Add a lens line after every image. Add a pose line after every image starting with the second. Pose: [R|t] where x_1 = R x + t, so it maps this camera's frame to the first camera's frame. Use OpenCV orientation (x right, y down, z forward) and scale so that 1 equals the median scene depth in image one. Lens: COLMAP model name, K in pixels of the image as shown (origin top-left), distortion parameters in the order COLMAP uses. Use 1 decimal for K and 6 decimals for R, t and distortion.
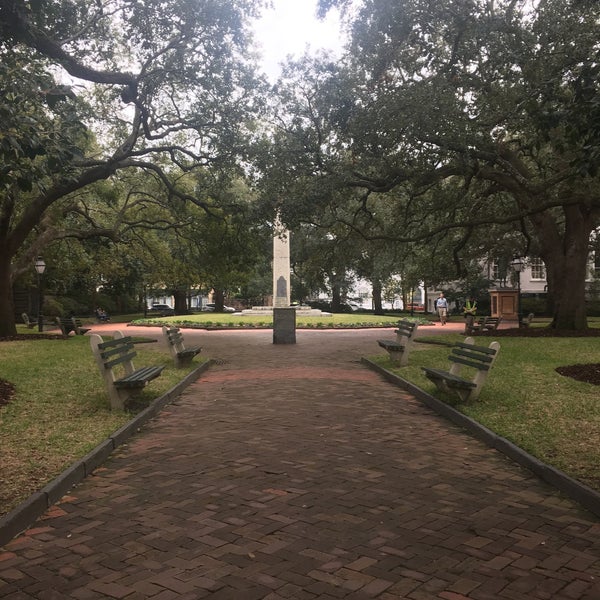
lens RADIAL K [[625.1, 0, 300.6], [0, 625.1, 288.6], [0, 0, 1]] dist [-0.000873, -0.005787]
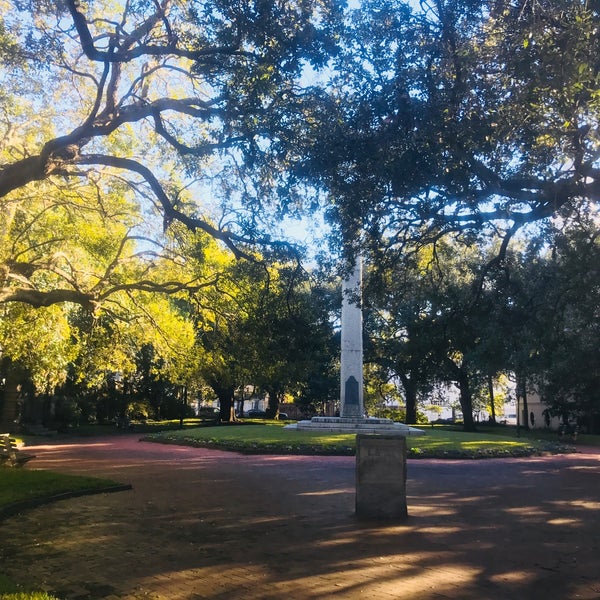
lens RADIAL K [[625.1, 0, 300.6], [0, 625.1, 288.6], [0, 0, 1]] dist [-0.000873, -0.005787]
pose [[0.995131, 0.002282, -0.098533, -0.019077], [-0.018548, 0.986204, -0.164490, 0.001186], [0.096798, 0.165517, 0.981445, 0.262419]]
